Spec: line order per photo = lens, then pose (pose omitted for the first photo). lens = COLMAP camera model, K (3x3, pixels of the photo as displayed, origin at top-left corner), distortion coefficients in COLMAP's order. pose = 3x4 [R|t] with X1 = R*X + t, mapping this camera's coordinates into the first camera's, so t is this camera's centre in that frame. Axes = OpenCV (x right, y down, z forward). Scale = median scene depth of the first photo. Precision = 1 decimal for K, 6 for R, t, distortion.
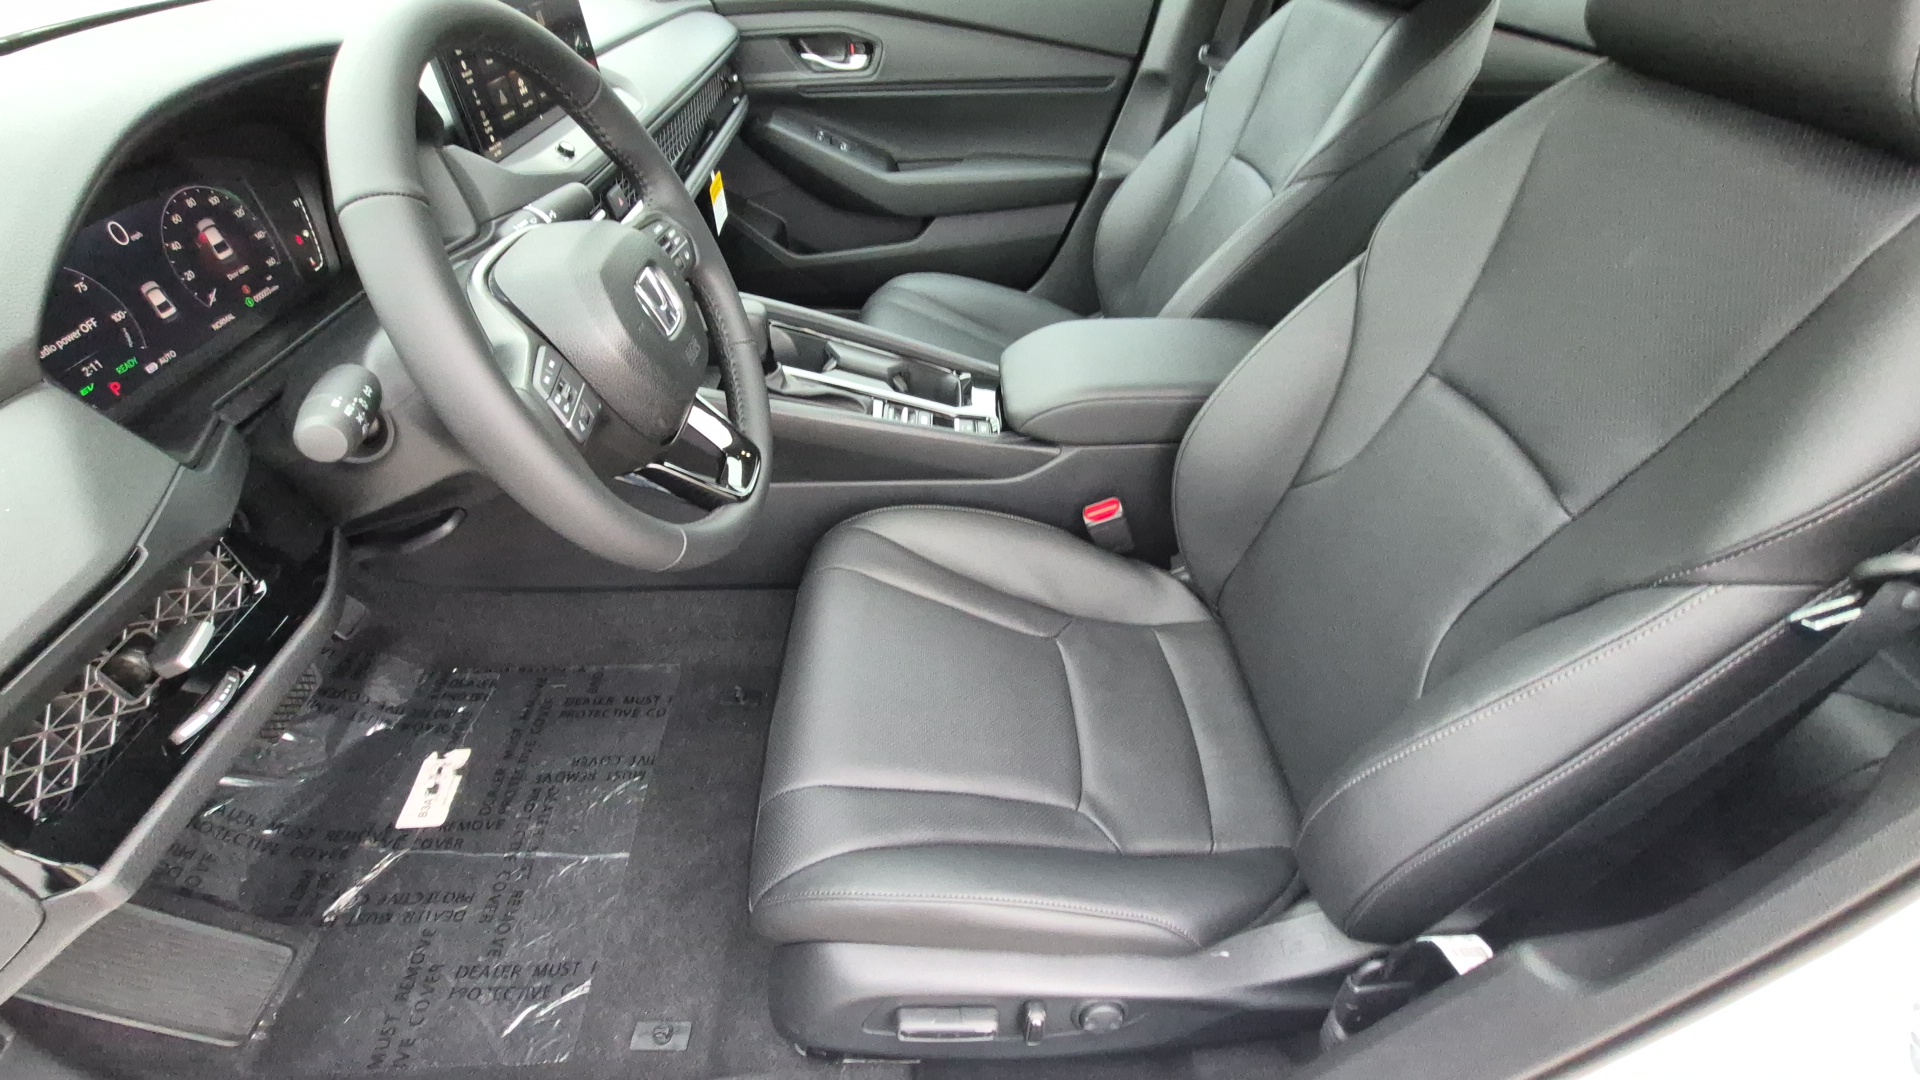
lens RADIAL K [[789.9, 0, 960.0], [0, 789.9, 540.0], [0, 0, 1]] dist [-0.002871, -0.007314]
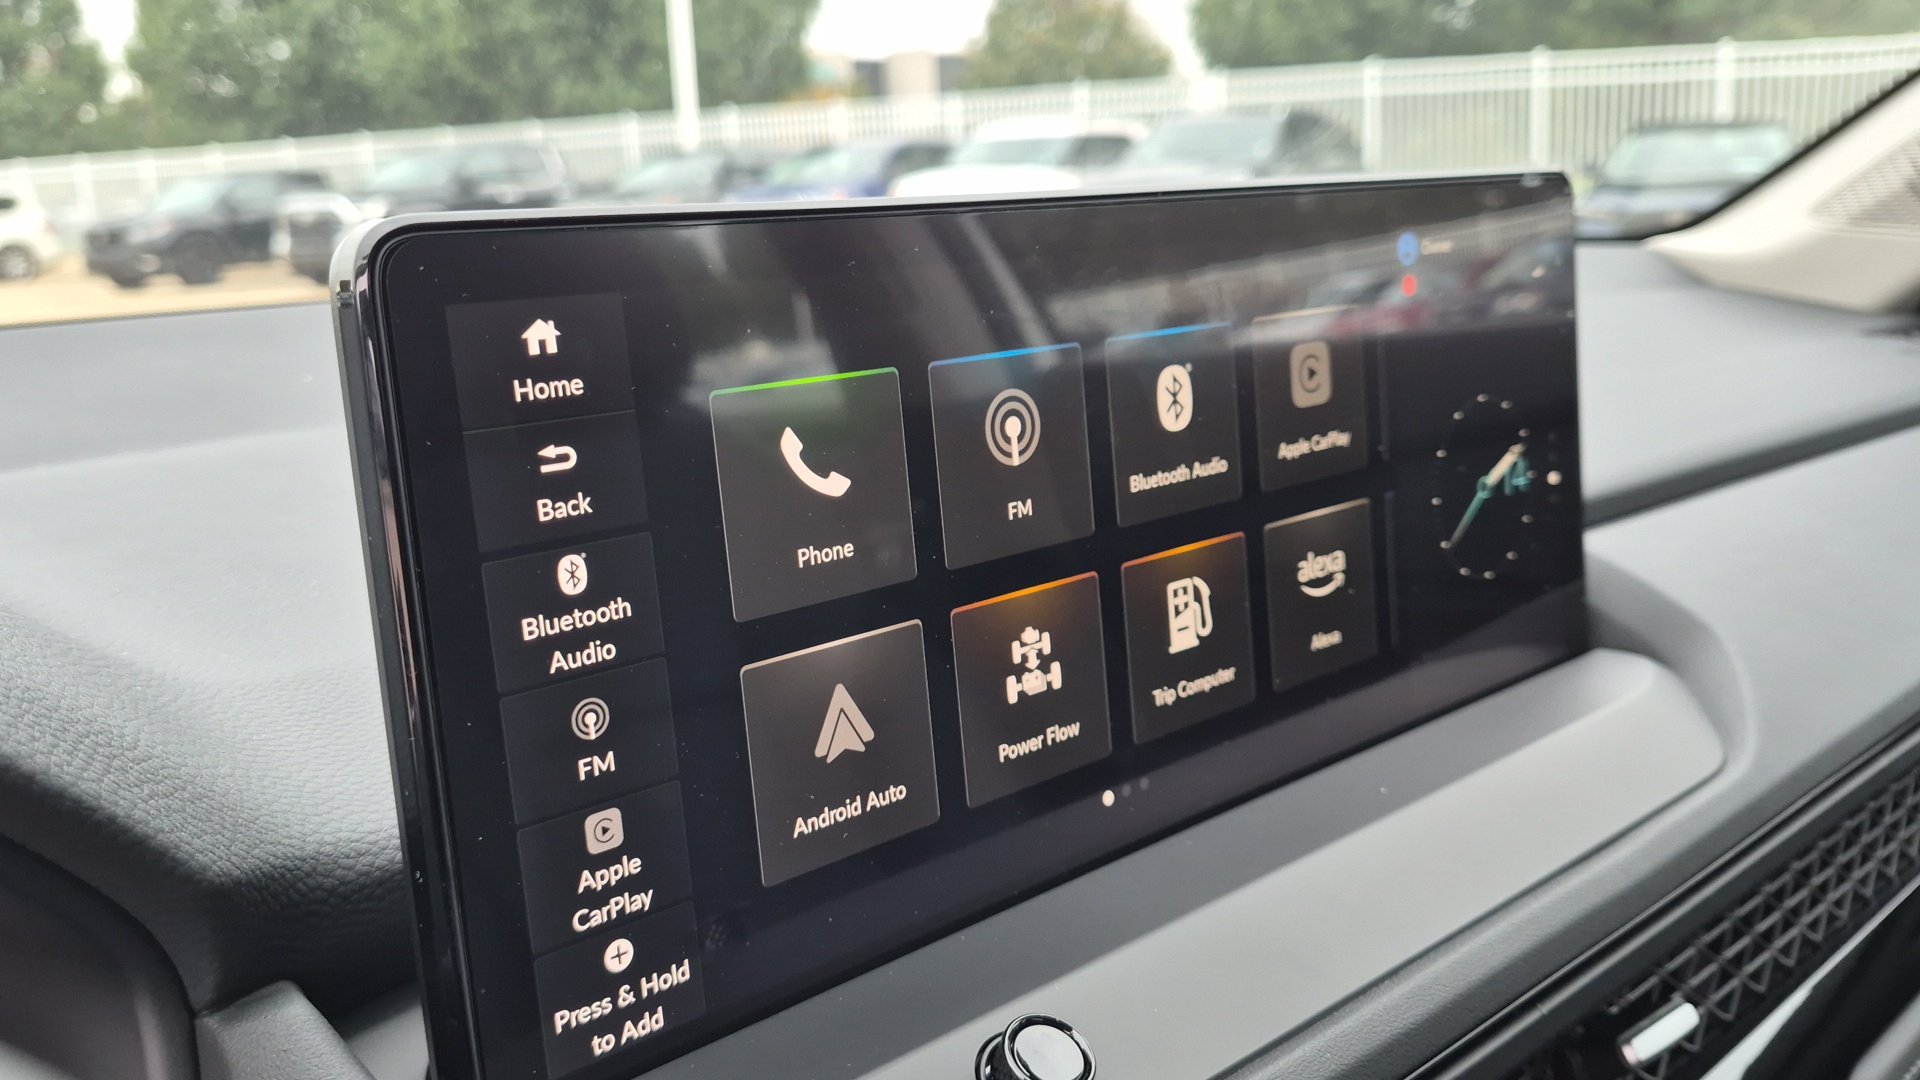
lens RADIAL K [[1647.0, 0, 960.0], [0, 1647.0, 540.0], [0, 0, 1]] dist [0.107761, -0.003023]
pose [[0.656755, 0.108037, -0.746325, -0.361922], [-0.444529, 0.854915, -0.267422, -0.645356], [0.609153, 0.507394, 0.609495, 0.965245]]
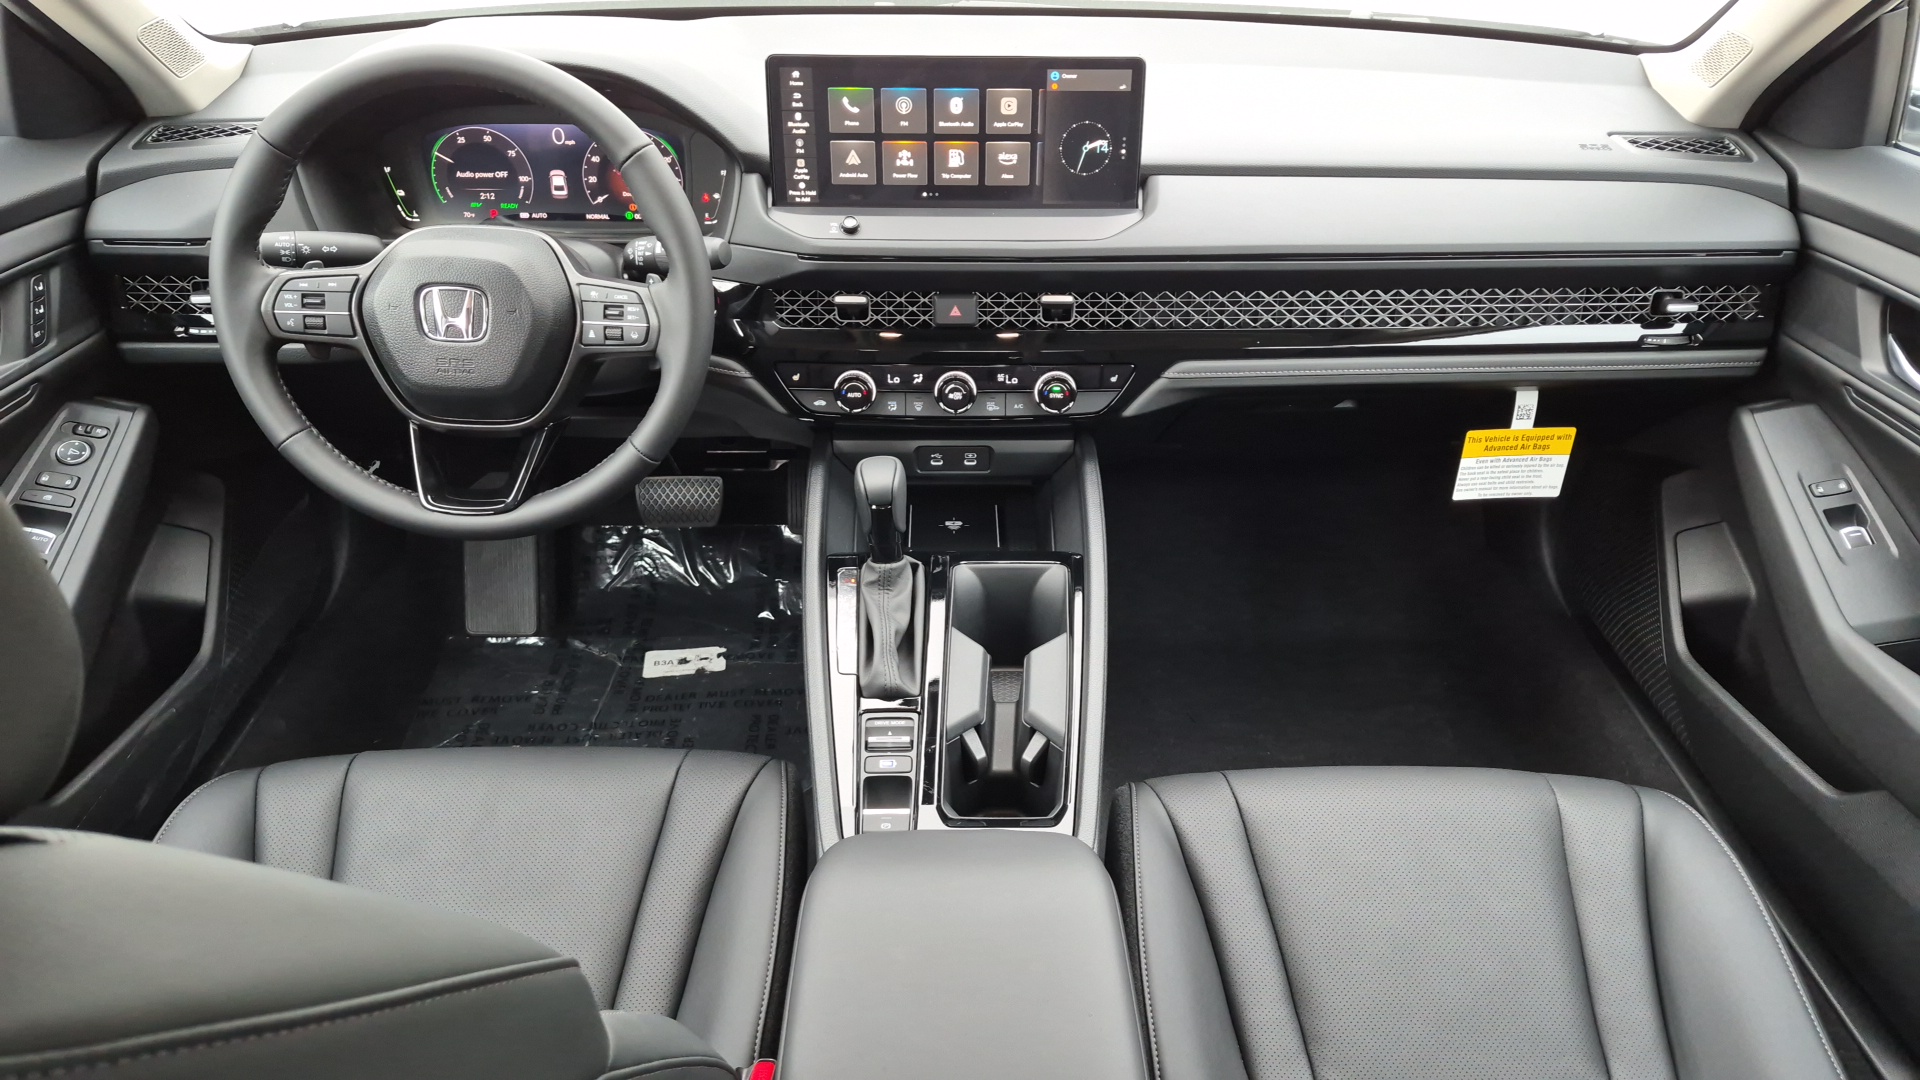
lens RADIAL K [[1313.9, 0, 960.0], [0, 1313.9, 540.0], [0, 0, 1]] dist [0.121248, -0.147877]
pose [[-0.018350, 0.503010, -0.864086, 1.325166], [-0.653792, 0.647823, 0.391001, -1.241034], [0.756452, 0.572107, 0.316976, 1.080413]]
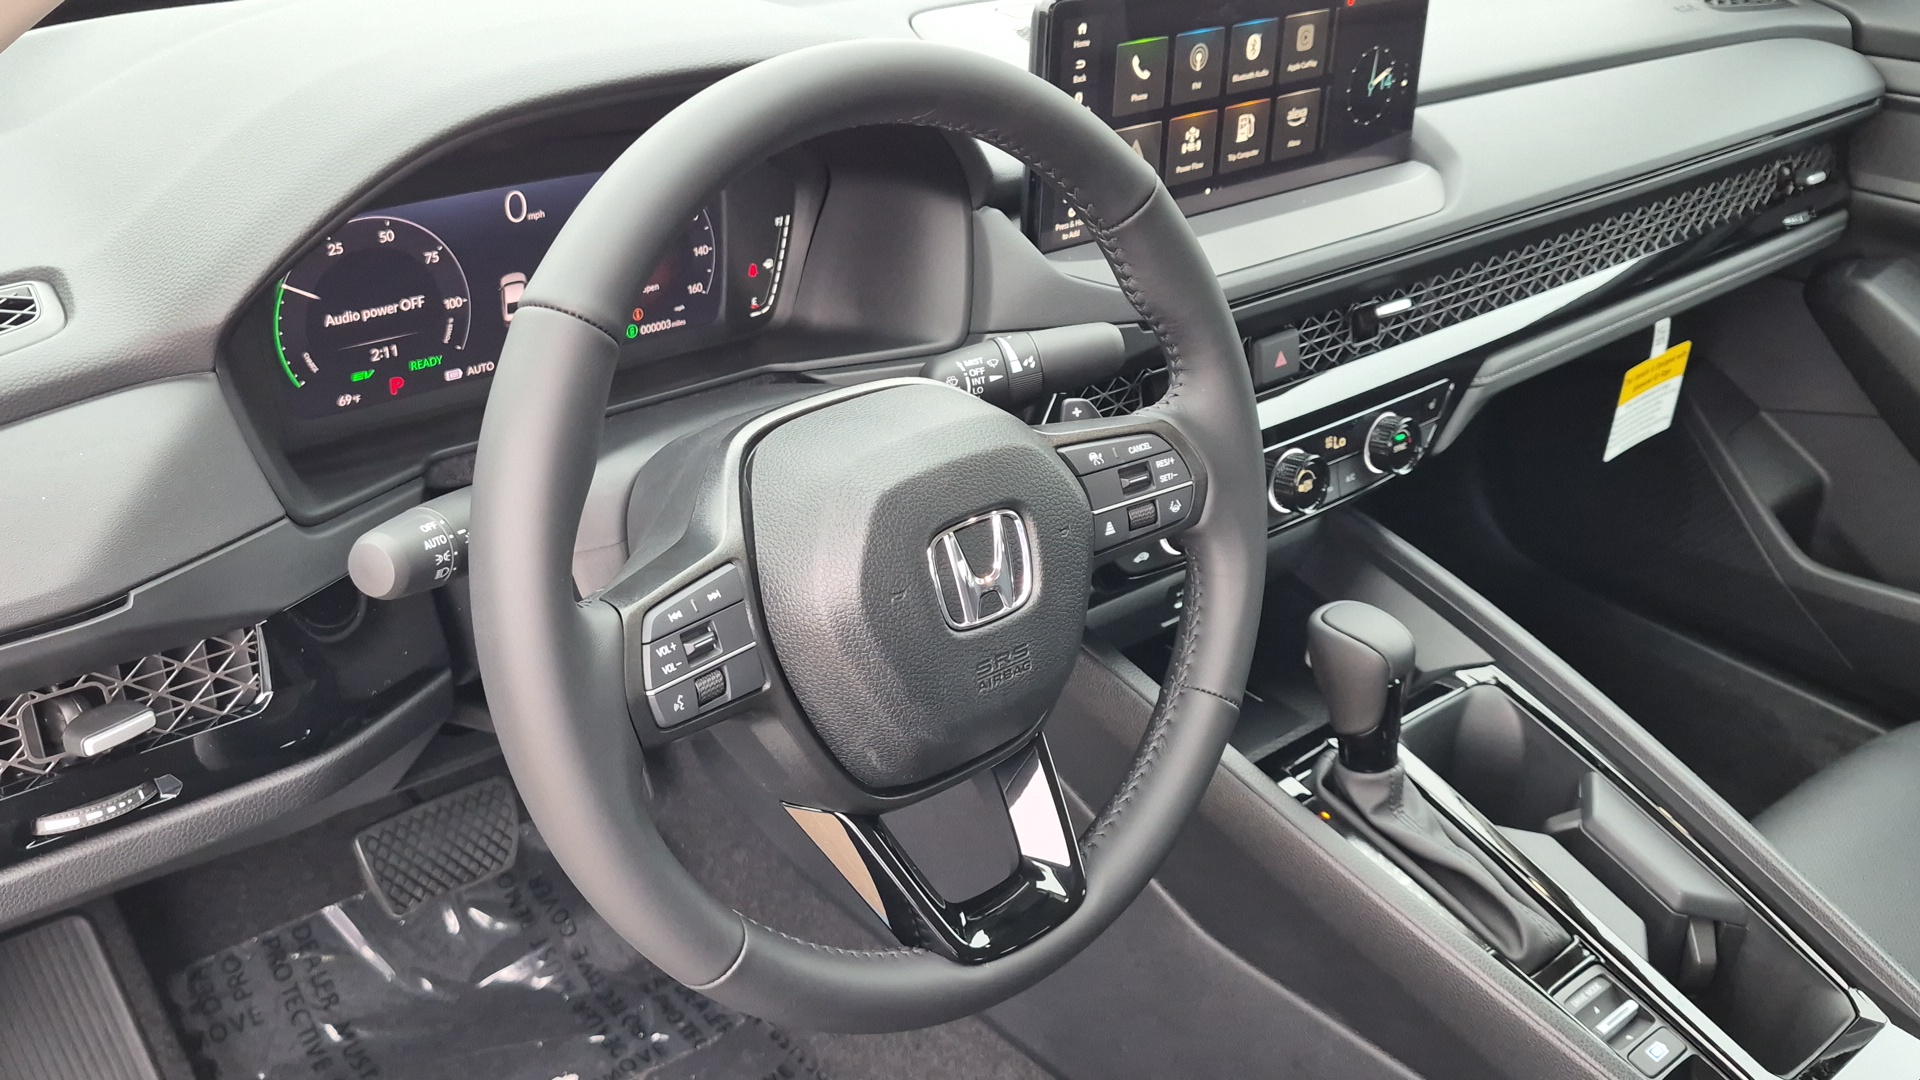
lens RADIAL K [[1862.4, 0, 960.0], [0, 1862.4, 540.0], [0, 0, 1]] dist [0.185770, -0.325637]
pose [[0.651064, 0.374737, -0.660066, 0.448640], [-0.531349, 0.846021, -0.043793, -0.242682], [0.542018, 0.379237, 0.749930, -0.002741]]
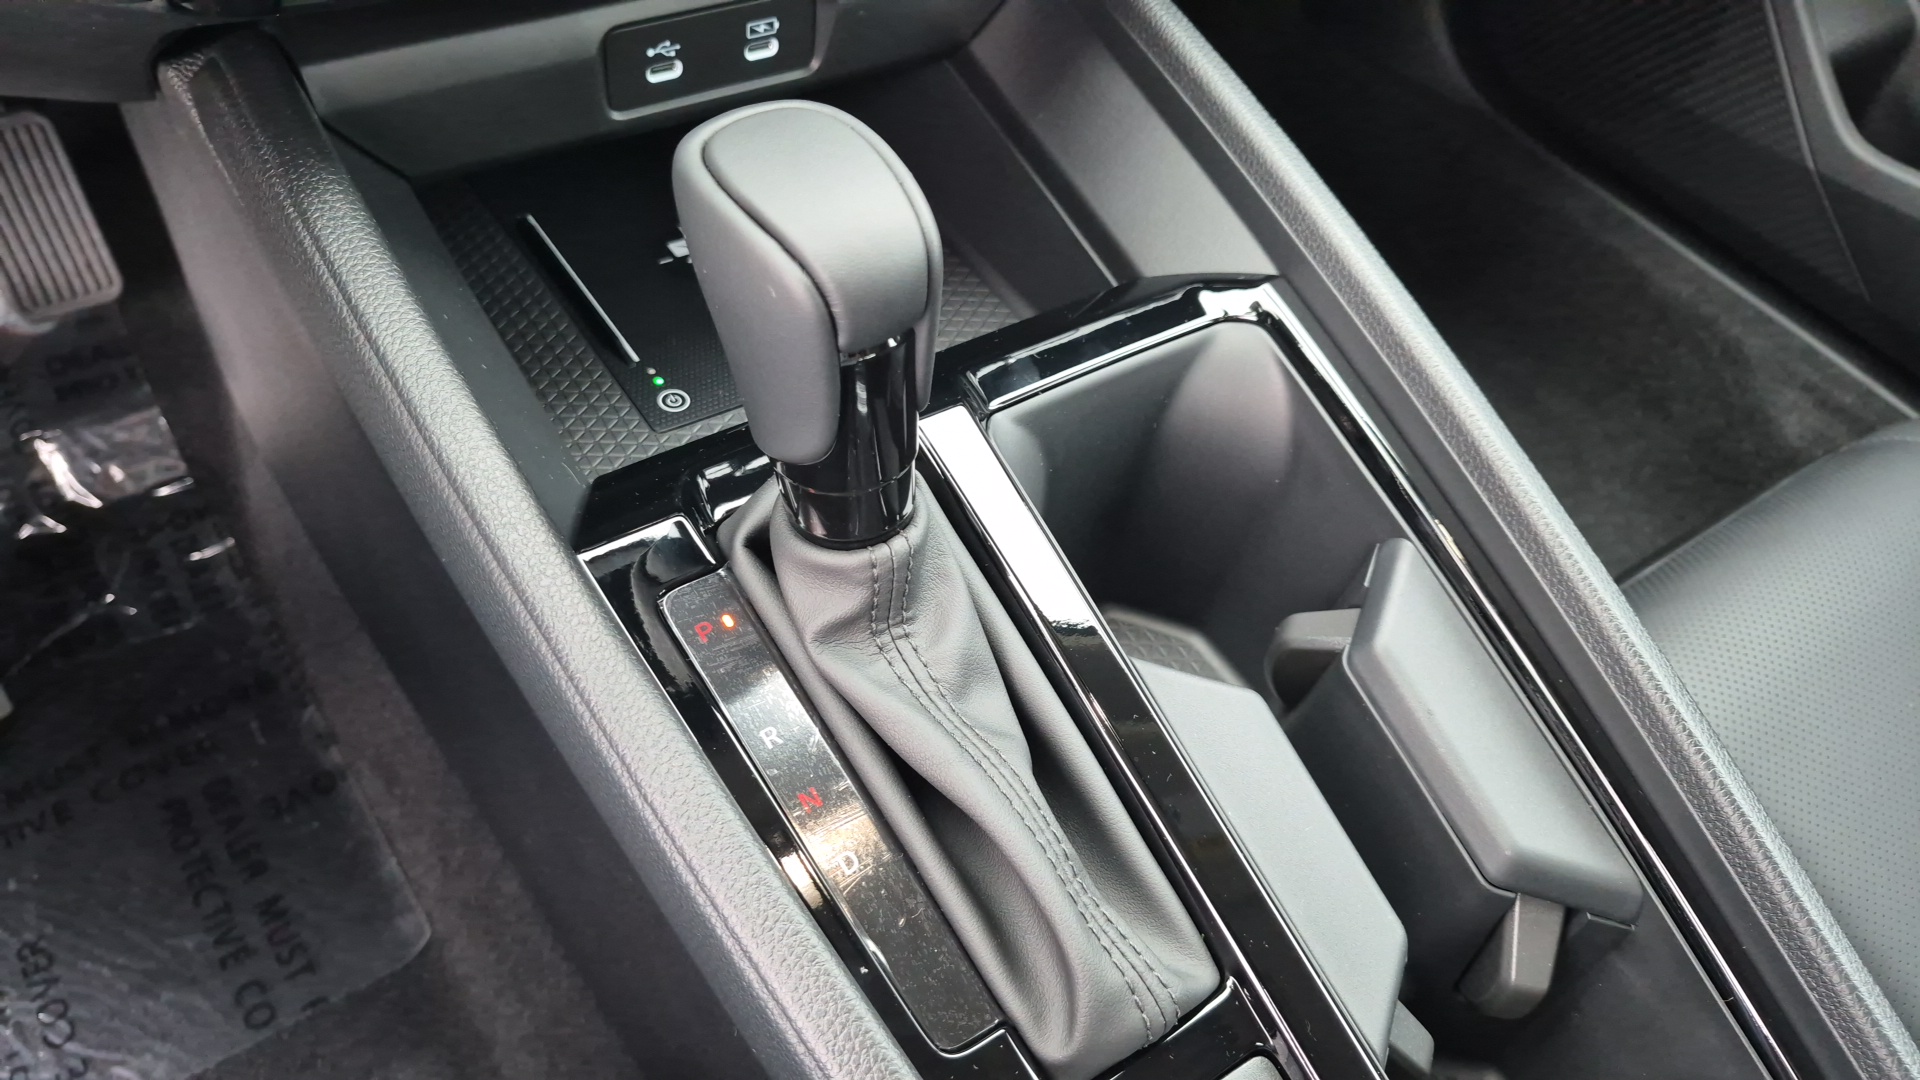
lens RADIAL K [[1313.9, 0, 960.0], [0, 1313.9, 540.0], [0, 0, 1]] dist [0.121248, -0.147877]
pose [[0.539835, 0.664854, -0.516282, -0.112841], [-0.624355, 0.727618, 0.284169, -0.527456], [0.564587, 0.168939, 0.807899, 1.267577]]
